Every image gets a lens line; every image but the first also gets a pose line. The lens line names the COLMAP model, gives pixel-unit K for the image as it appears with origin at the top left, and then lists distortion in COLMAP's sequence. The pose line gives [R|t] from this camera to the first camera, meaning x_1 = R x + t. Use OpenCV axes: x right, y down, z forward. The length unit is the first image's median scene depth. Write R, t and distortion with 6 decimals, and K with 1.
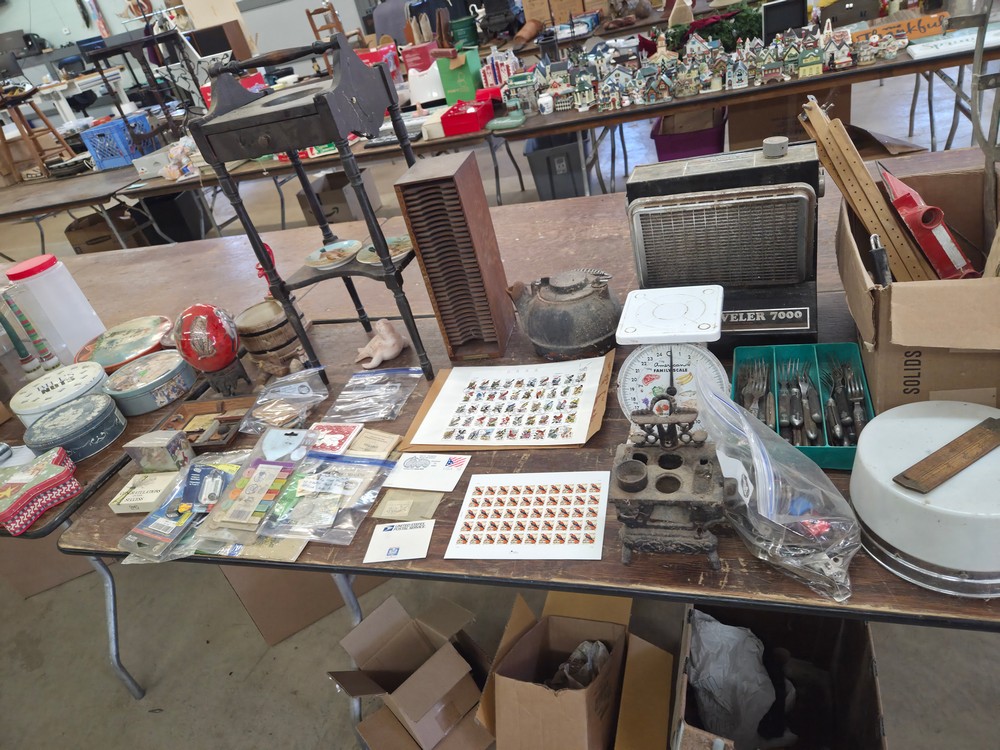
lens RADIAL K [[682.2, 0, 502.2], [0, 682.2, 369.1], [0, 0, 1]] dist [0.056273, -0.043860]
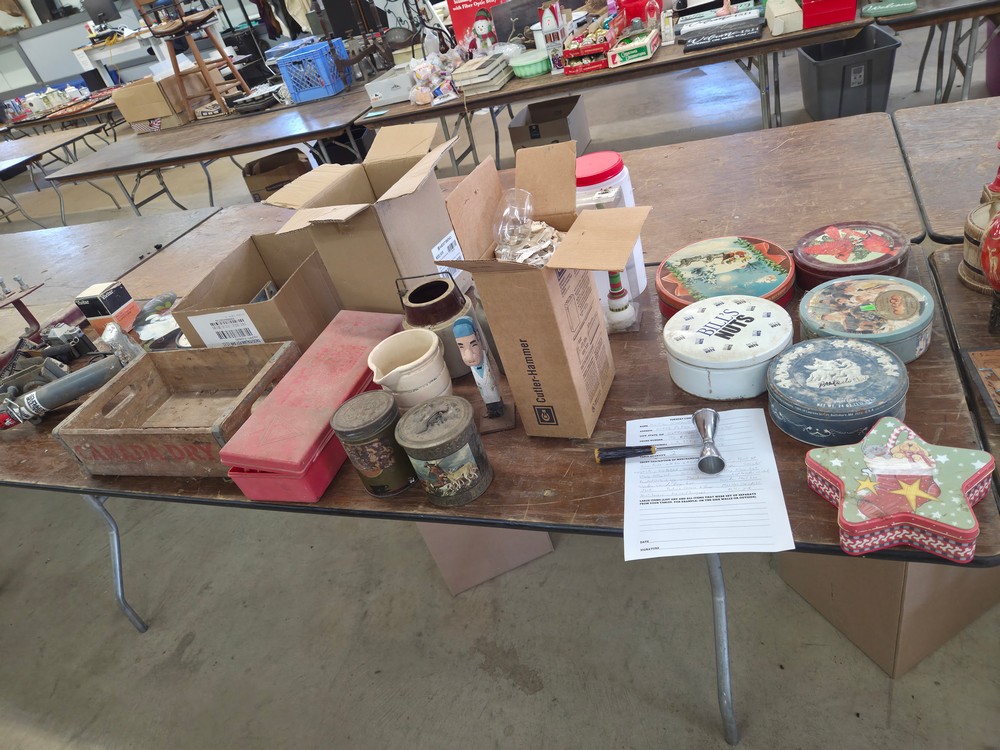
lens RADIAL K [[682.2, 0, 502.5], [0, 682.2, 365.8], [0, 0, 1]] dist [0.056273, -0.043860]
pose [[0.999540, -0.011771, -0.027934, -0.285015], [0.013165, 0.998649, 0.050265, 0.008158], [0.027305, -0.050610, 0.998345, 0.103235]]
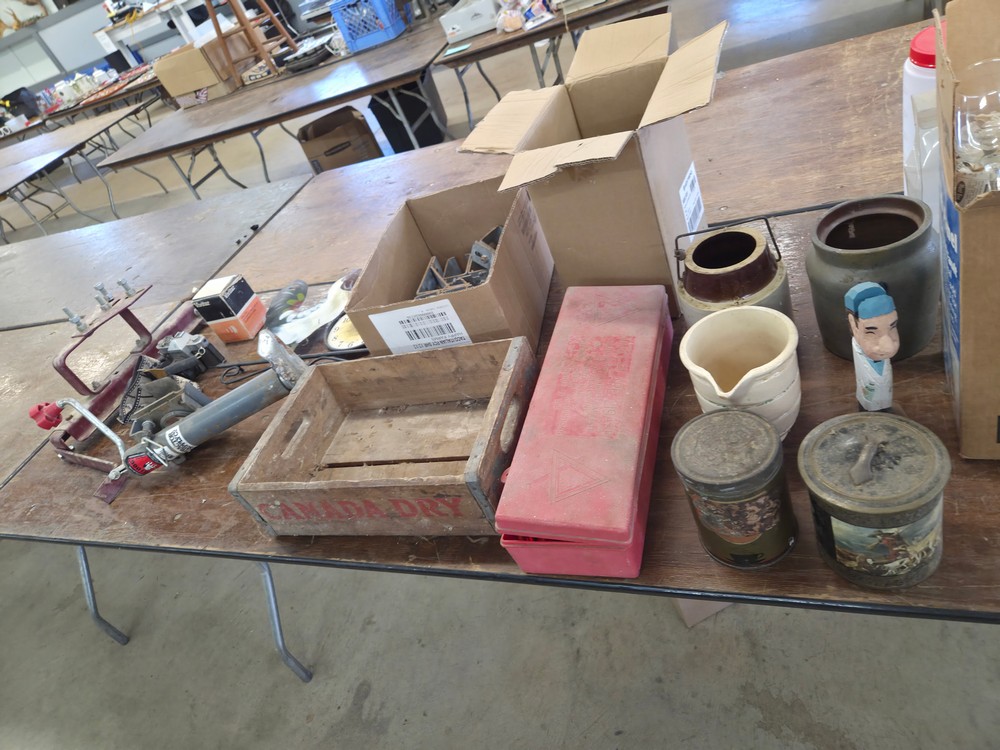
lens RADIAL K [[682.2, 0, 494.3], [0, 682.2, 355.4], [0, 0, 1]] dist [0.056273, -0.043860]
pose [[0.991146, -0.098542, -0.088993, -0.370314], [0.107526, 0.988899, 0.102552, -0.005446], [0.077899, -0.111214, 0.990739, 0.179035]]
